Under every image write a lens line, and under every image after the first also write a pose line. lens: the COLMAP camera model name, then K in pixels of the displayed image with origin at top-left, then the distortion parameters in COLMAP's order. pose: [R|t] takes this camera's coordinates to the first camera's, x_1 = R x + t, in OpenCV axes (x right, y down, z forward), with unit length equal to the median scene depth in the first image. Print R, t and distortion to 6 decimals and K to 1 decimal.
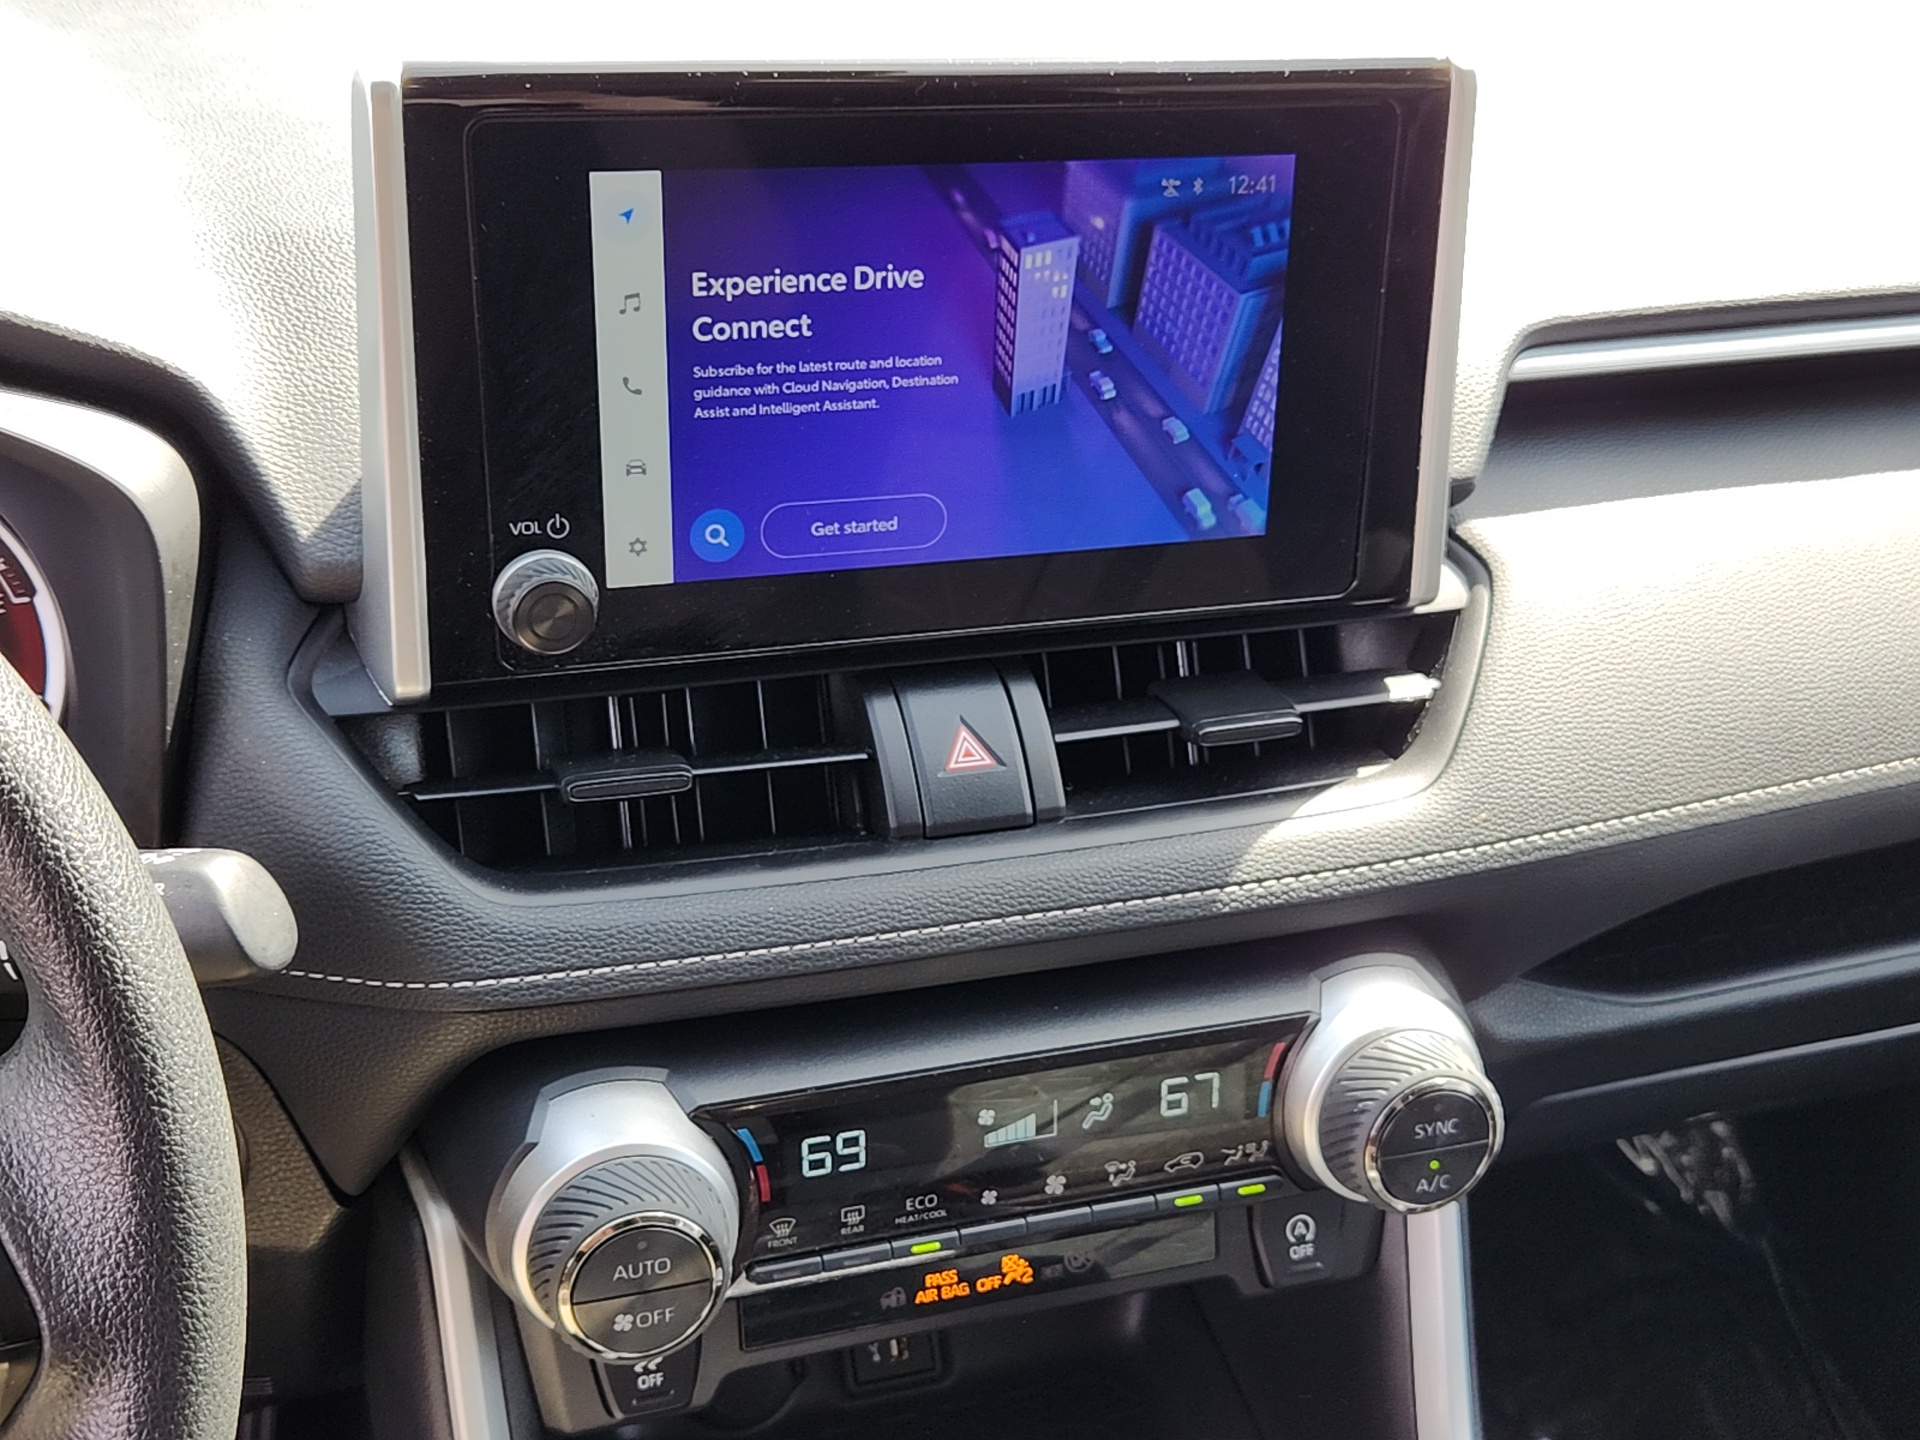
lens RADIAL K [[2416.4, 0, 960.0], [0, 2416.4, 720.0], [0, 0, 1]] dist [0.117047, -0.179171]
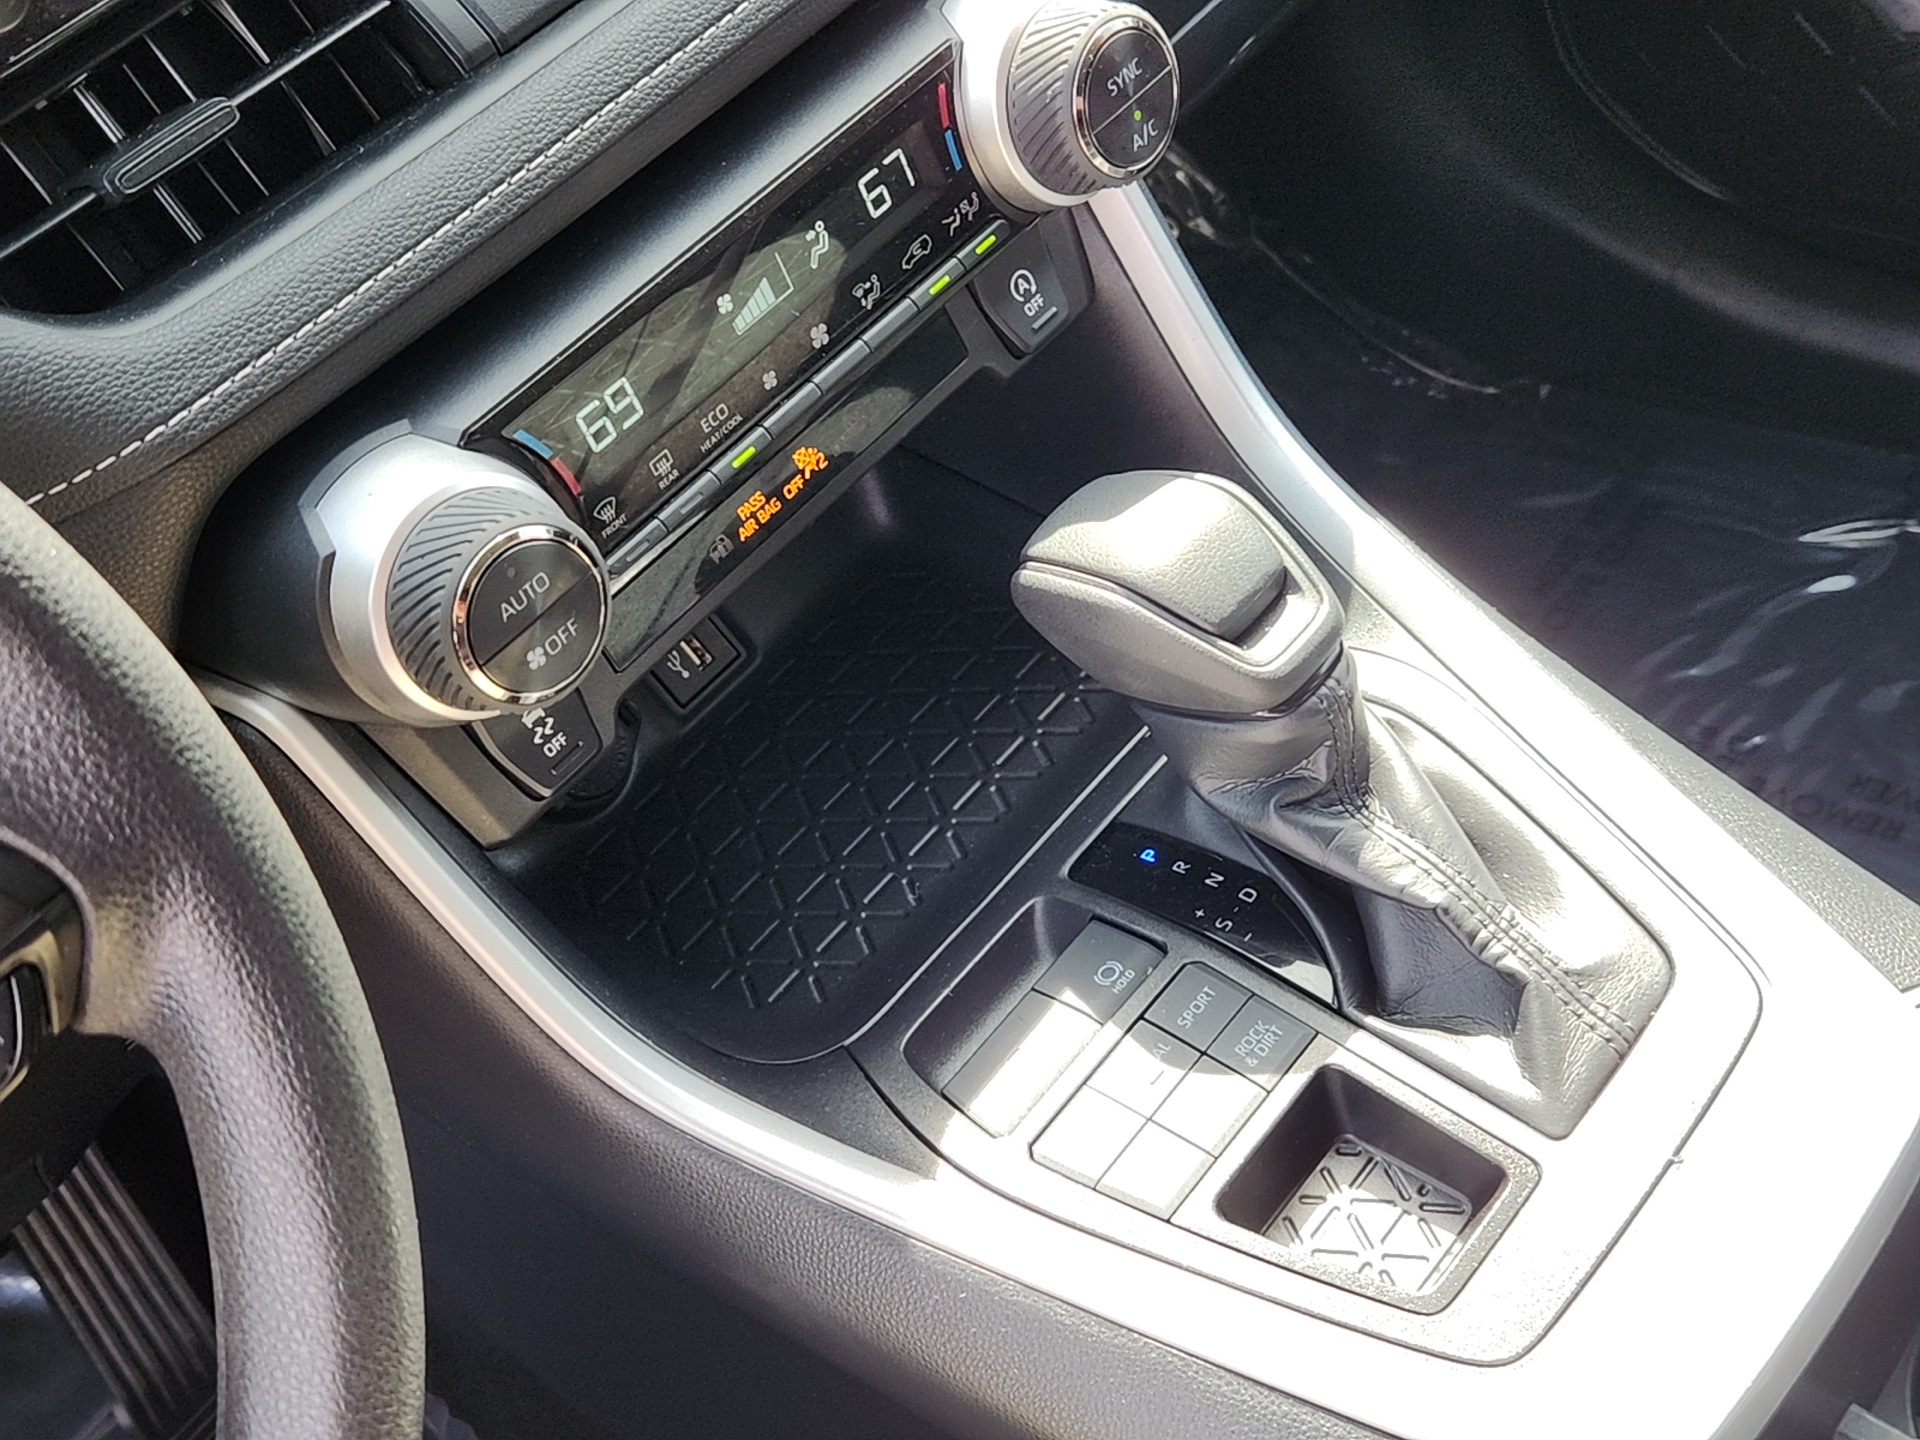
lens RADIAL K [[2412.4, 0, 996.0], [0, 2412.4, 769.7], [0, 0, 1]] dist [0.079486, -0.069150]
pose [[0.821047, -0.539689, 0.186055, -0.170865], [0.474388, 0.826338, 0.303515, 0.080271], [-0.317549, -0.160938, 0.934485, 0.082391]]
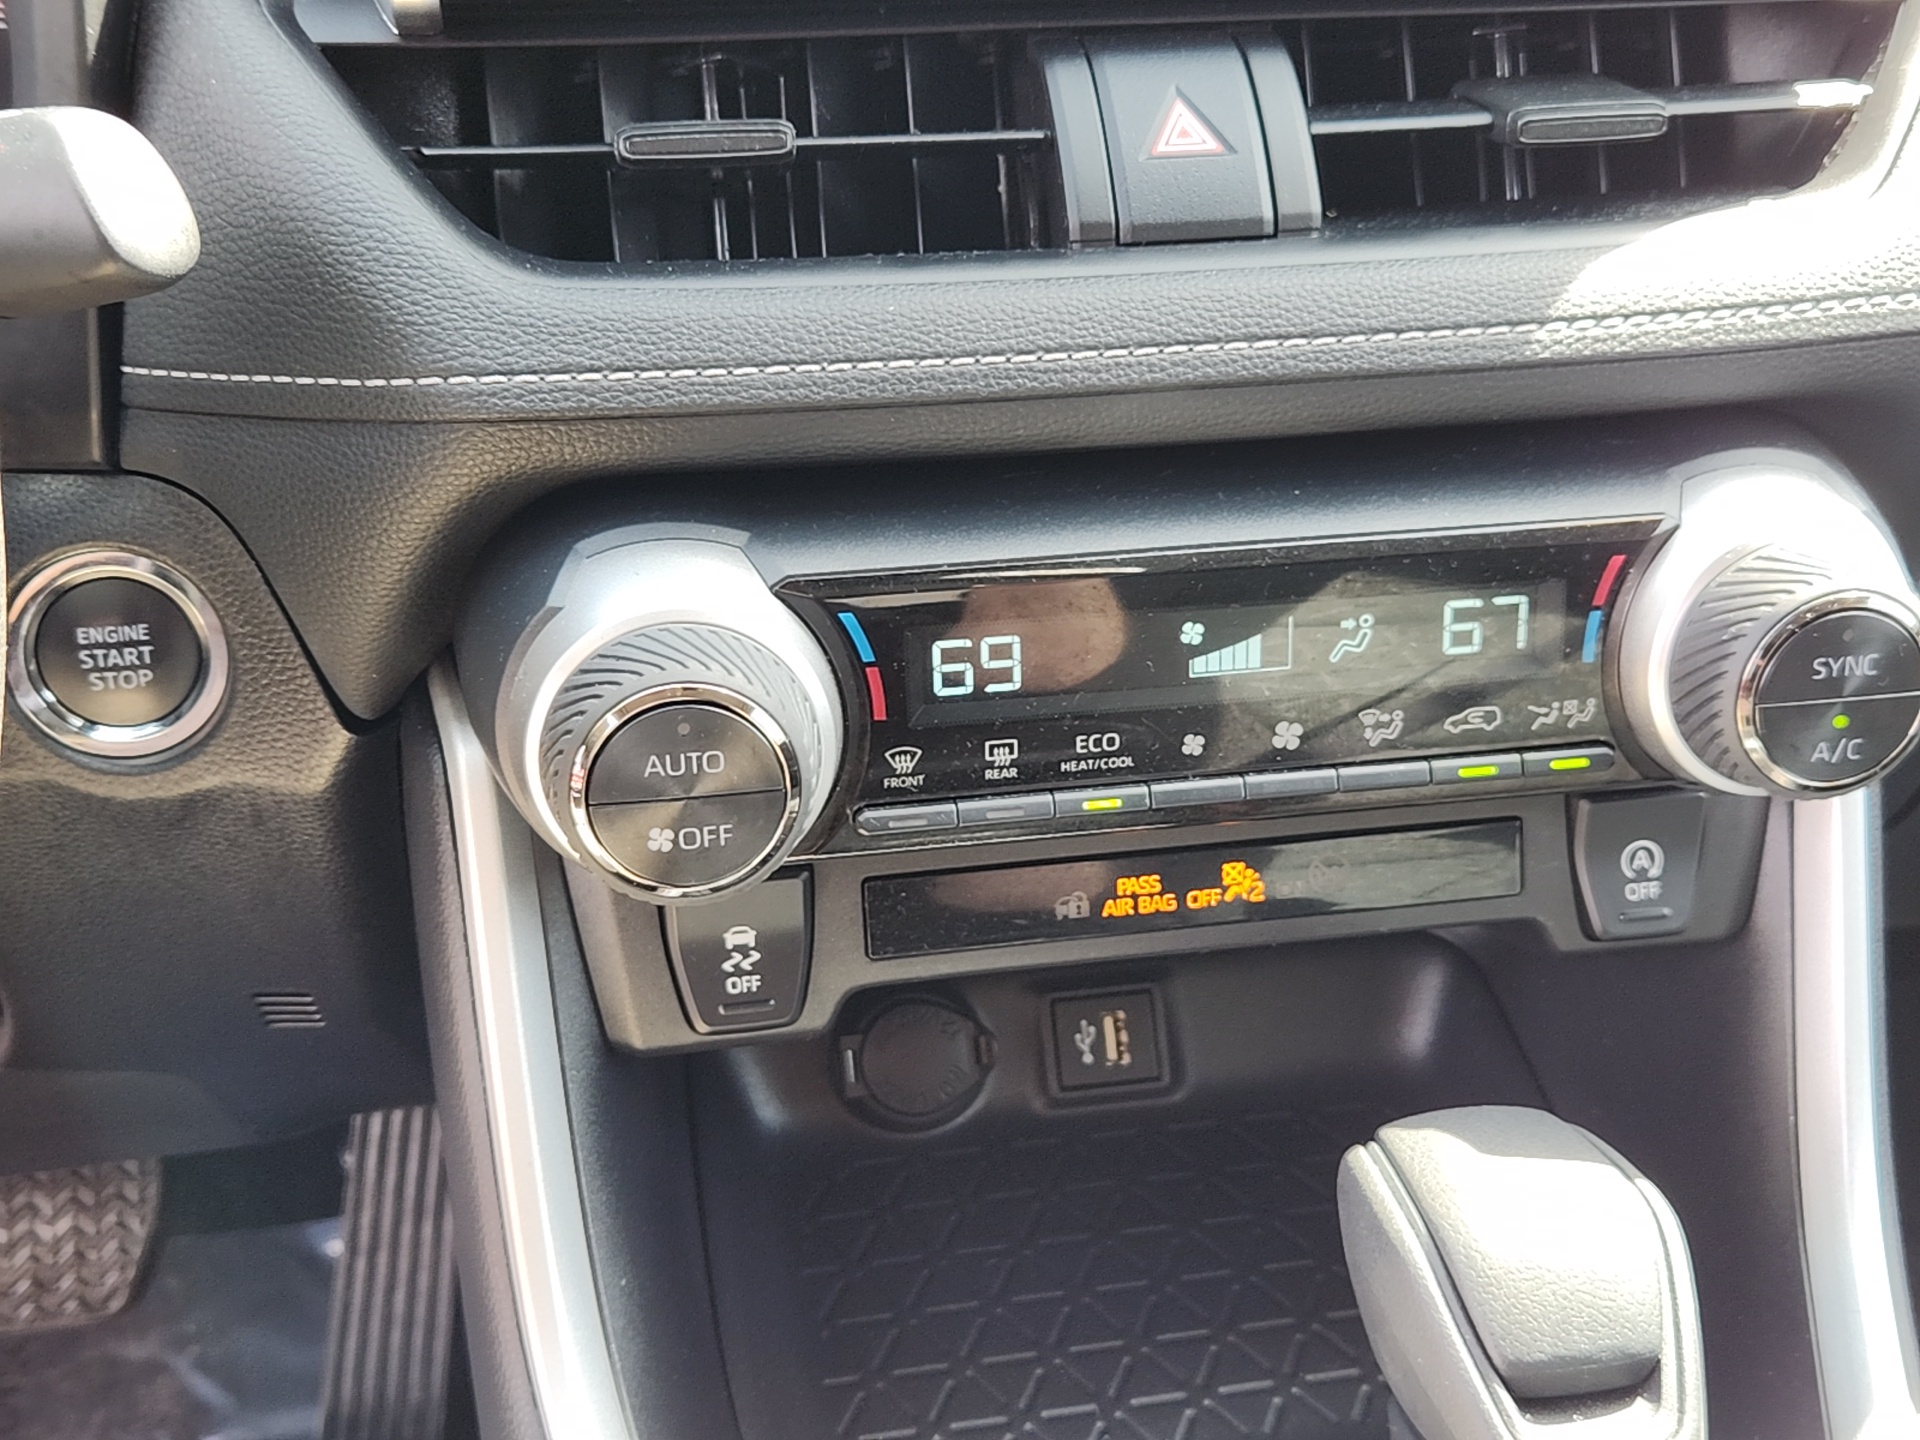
lens RADIAL K [[2416.4, 0, 960.0], [0, 2416.4, 720.0], [0, 0, 1]] dist [0.117047, -0.179171]
pose [[0.988542, 0.028274, -0.148272, 0.050290], [-0.025596, 0.999473, 0.019945, 0.177532], [0.148758, -0.015921, 0.988745, 0.275745]]
